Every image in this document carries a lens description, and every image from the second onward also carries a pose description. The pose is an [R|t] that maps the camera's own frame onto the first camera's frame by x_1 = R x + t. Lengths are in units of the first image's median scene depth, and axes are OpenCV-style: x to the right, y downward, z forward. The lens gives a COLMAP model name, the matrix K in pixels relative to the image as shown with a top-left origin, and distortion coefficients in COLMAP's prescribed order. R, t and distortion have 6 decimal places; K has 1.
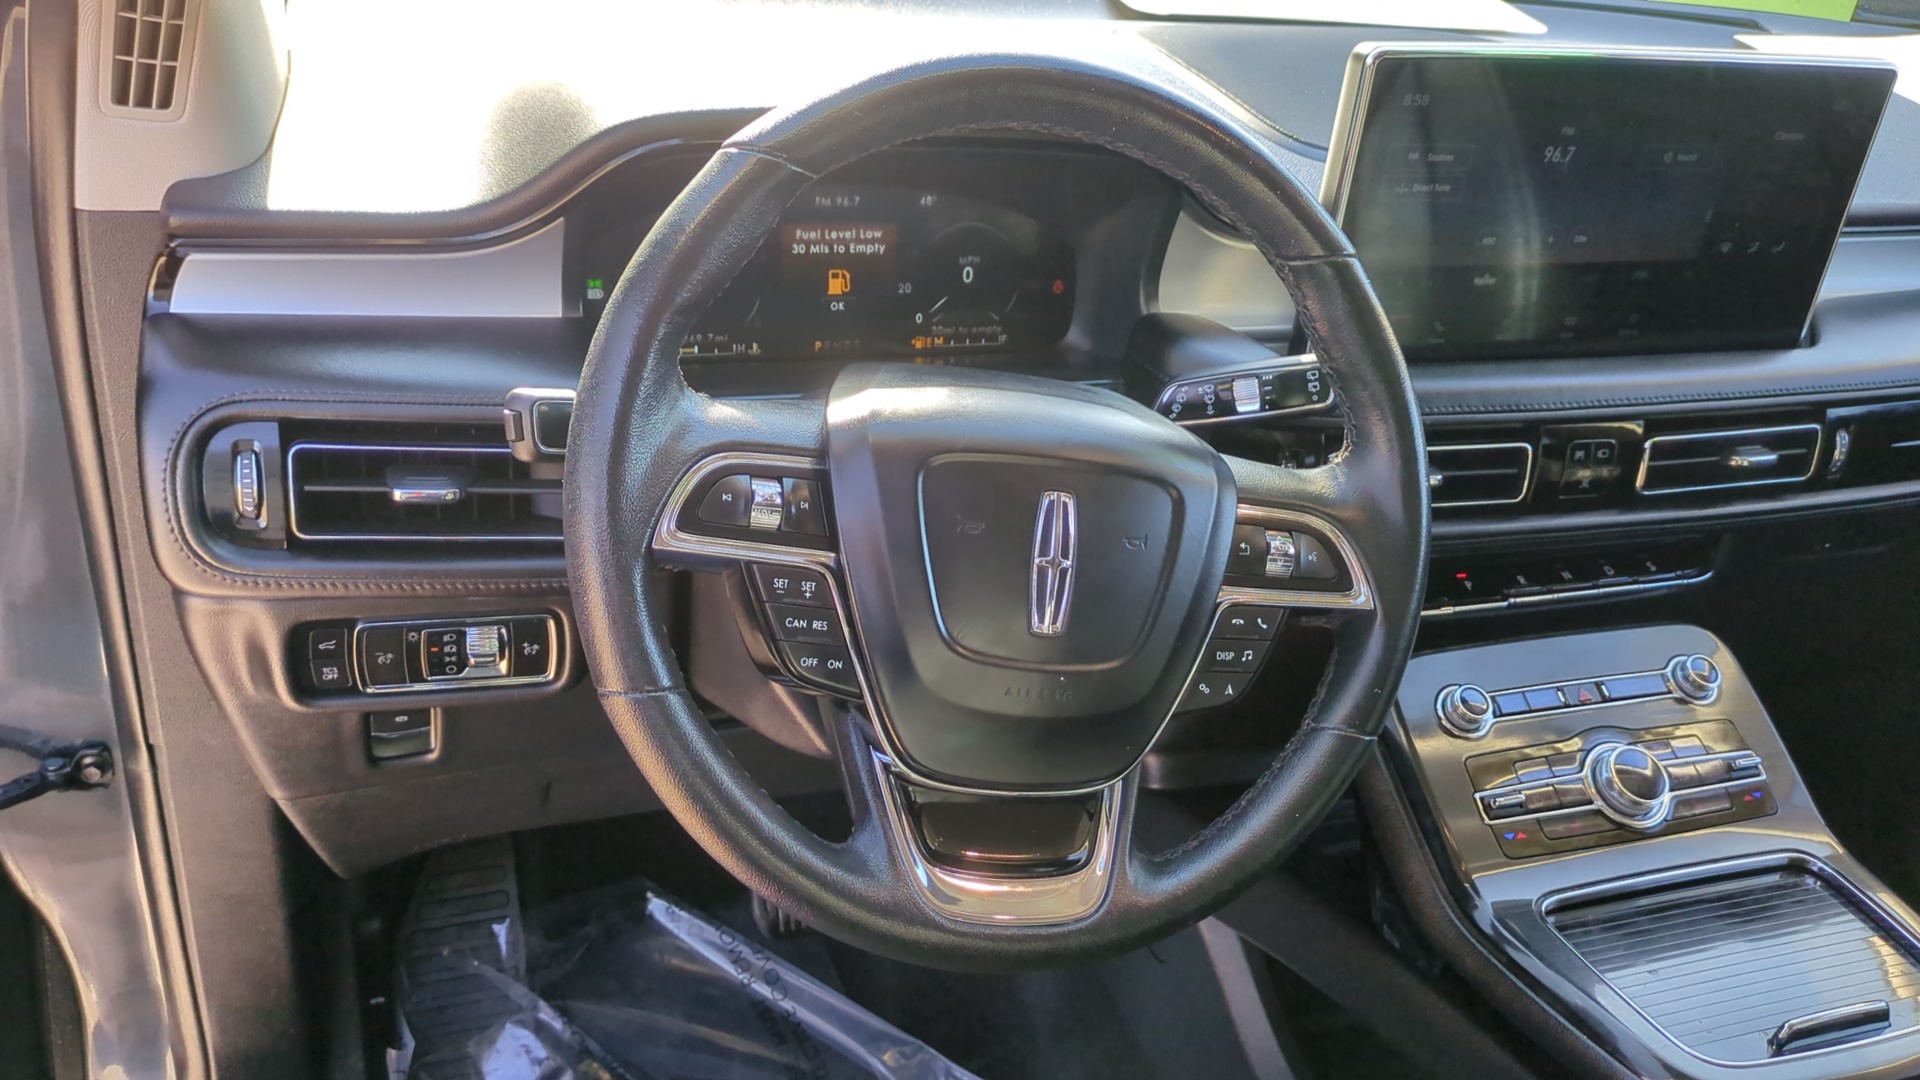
lens RADIAL K [[1659.1, 0, 974.6], [0, 1659.1, 530.2], [0, 0, 1]] dist [0.081881, -0.118706]
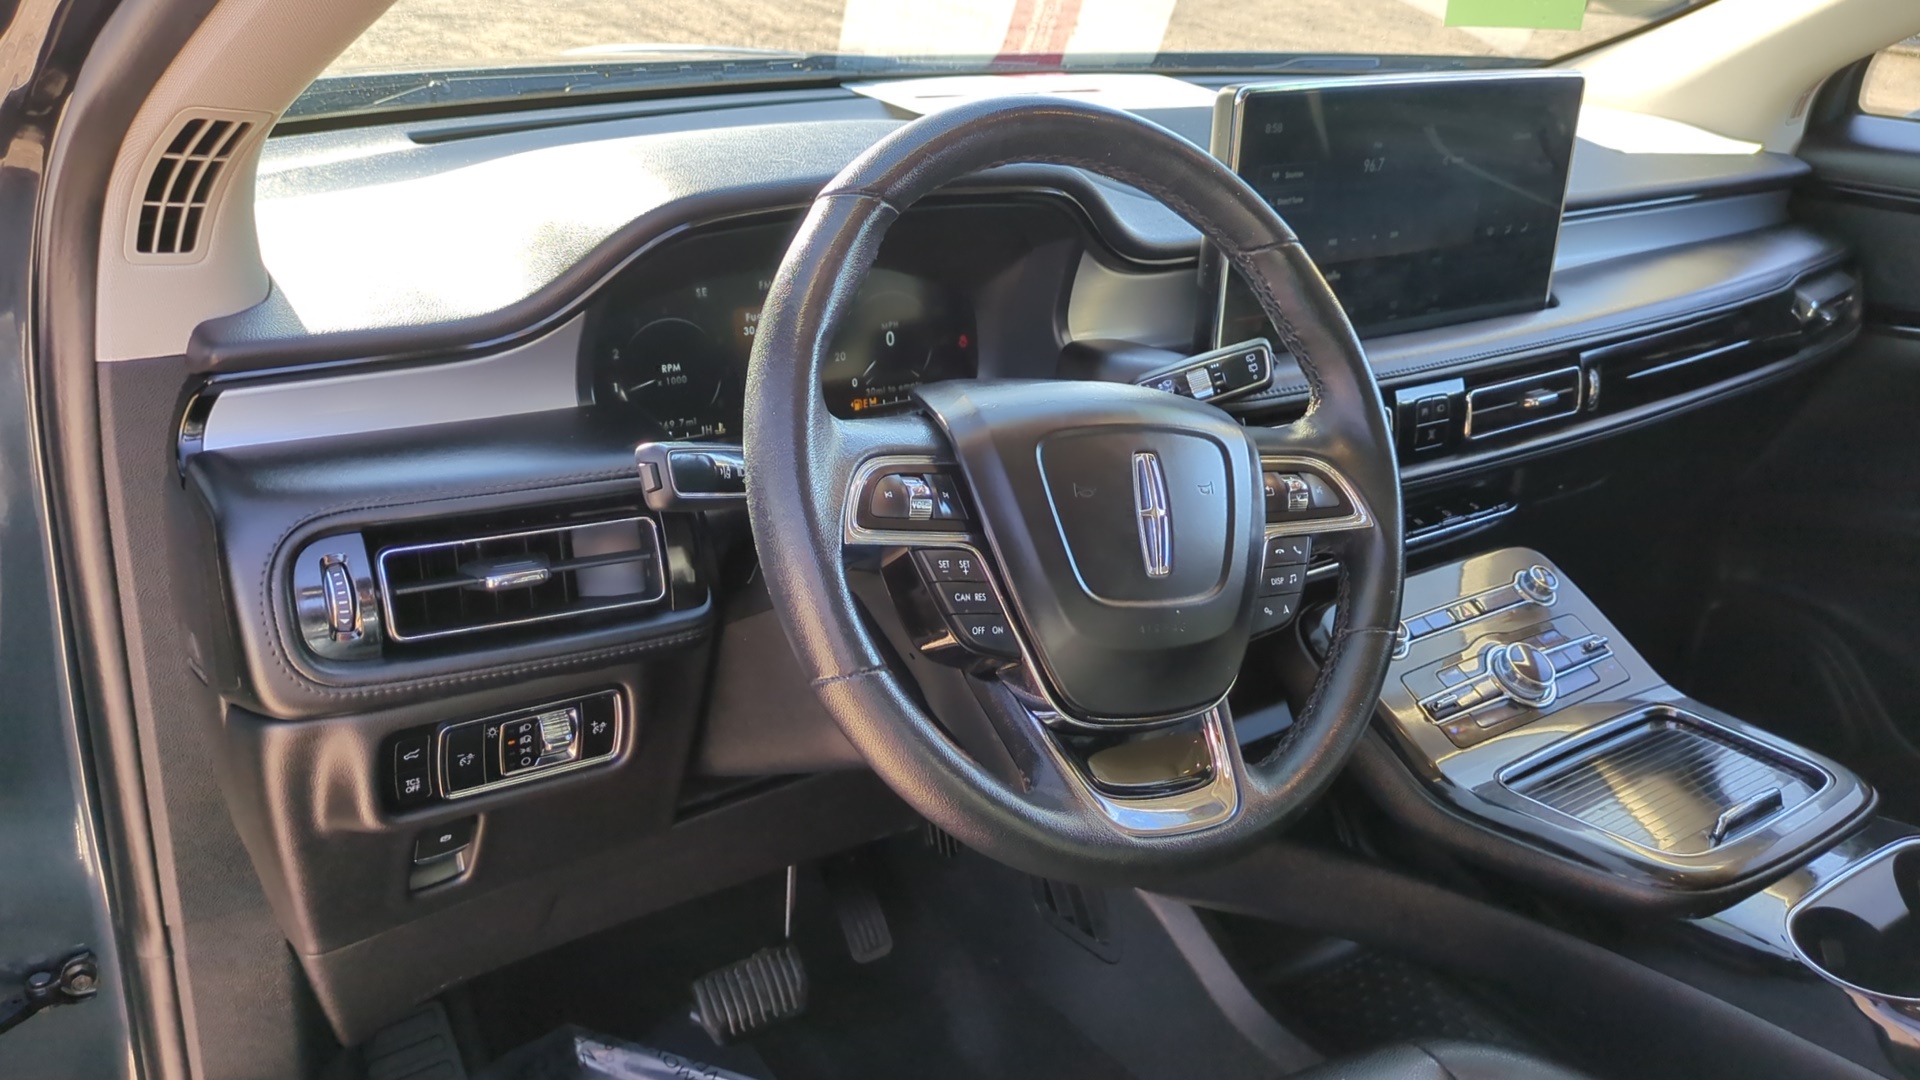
lens RADIAL K [[1659.1, 0, 974.6], [0, 1659.1, 530.2], [0, 0, 1]] dist [0.081881, -0.118706]
pose [[0.951942, -0.164314, 0.258469, -0.297116], [0.190410, 0.978503, -0.079224, 0.079275], [-0.239896, 0.124632, 0.962765, -0.065369]]
